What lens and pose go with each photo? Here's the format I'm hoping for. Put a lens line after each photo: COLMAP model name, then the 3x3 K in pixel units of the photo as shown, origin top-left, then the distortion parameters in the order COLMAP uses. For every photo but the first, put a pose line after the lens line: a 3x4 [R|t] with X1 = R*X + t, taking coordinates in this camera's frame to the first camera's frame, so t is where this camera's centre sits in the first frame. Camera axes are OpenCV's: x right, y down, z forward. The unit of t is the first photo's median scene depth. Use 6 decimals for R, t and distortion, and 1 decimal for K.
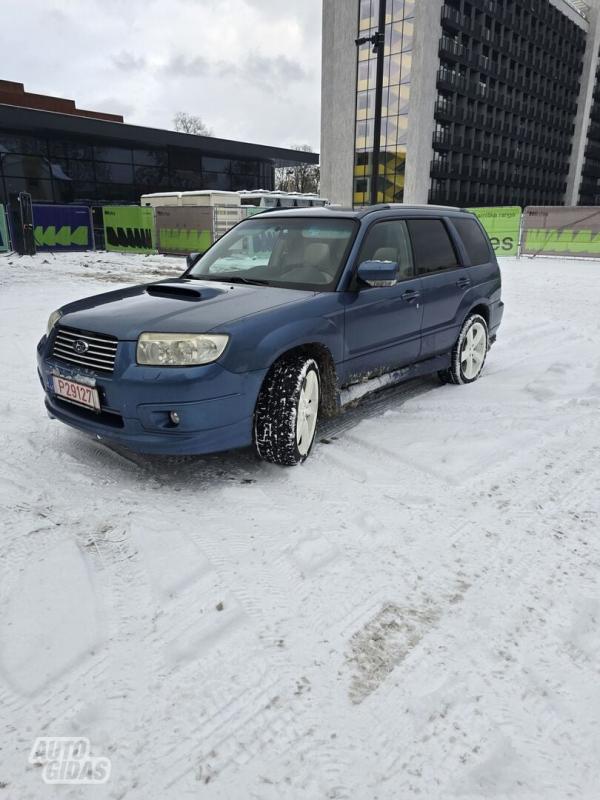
lens RADIAL K [[572.5, 0, 289.1], [0, 572.5, 401.8], [0, 0, 1]] dist [0.062451, -0.054112]
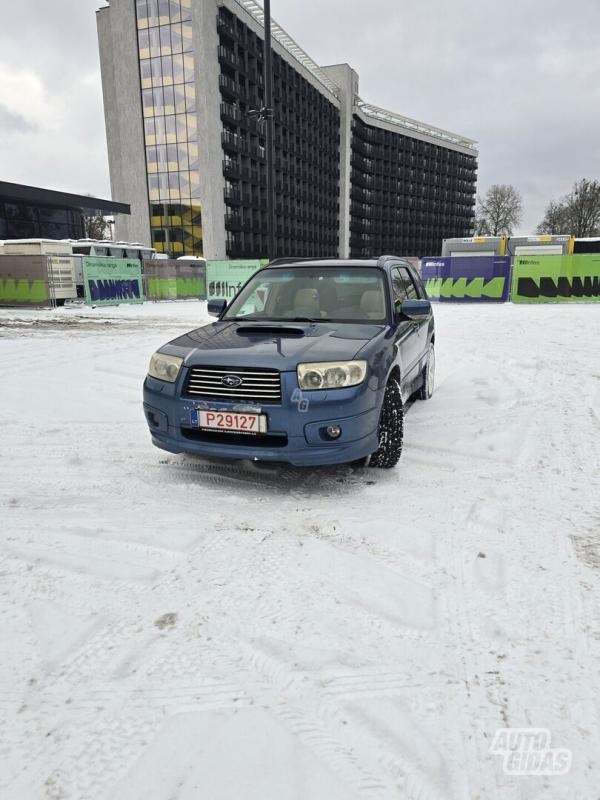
lens RADIAL K [[572.5, 0, 291.9], [0, 572.5, 403.5], [0, 0, 1]] dist [0.062451, -0.054112]
pose [[0.938016, -0.087488, 0.335369, -0.594558], [0.112395, 0.992109, -0.055553, 0.022149], [-0.327863, 0.089804, 0.940447, -0.084336]]
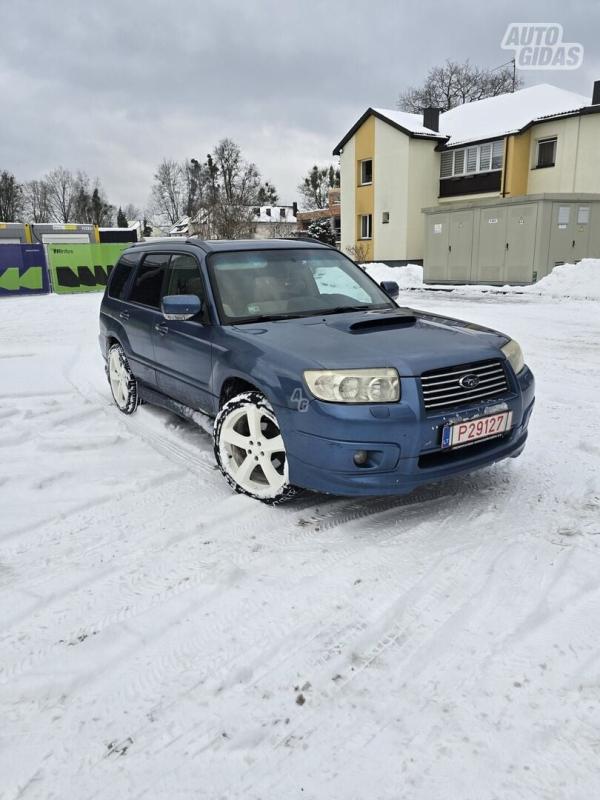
lens RADIAL K [[572.5, 0, 298.2], [0, 572.5, 400.6], [0, 0, 1]] dist [0.062451, -0.054112]
pose [[0.294641, -0.247544, 0.922989, -1.242623], [0.305398, 0.939606, 0.154510, -0.279836], [-0.905494, 0.236354, 0.352446, 0.875744]]
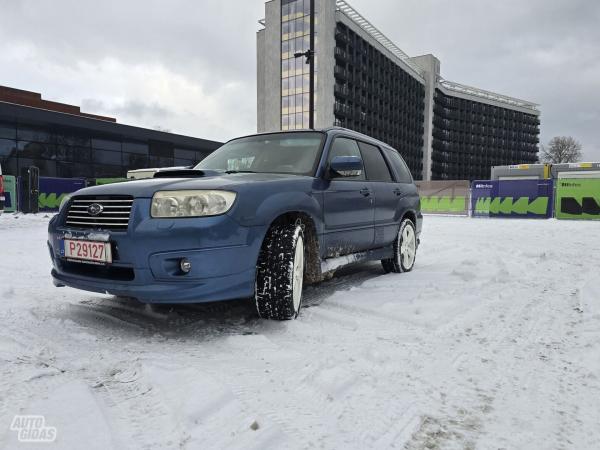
lens RADIAL K [[429.4, 0, 289.8], [0, 429.4, 229.2], [0, 0, 1]] dist [0.062451, -0.054112]
pose [[0.991790, -0.004598, 0.127793, -0.095702], [0.034451, 0.972011, -0.232394, 0.135317], [-0.123148, 0.234889, 0.964190, 0.163629]]
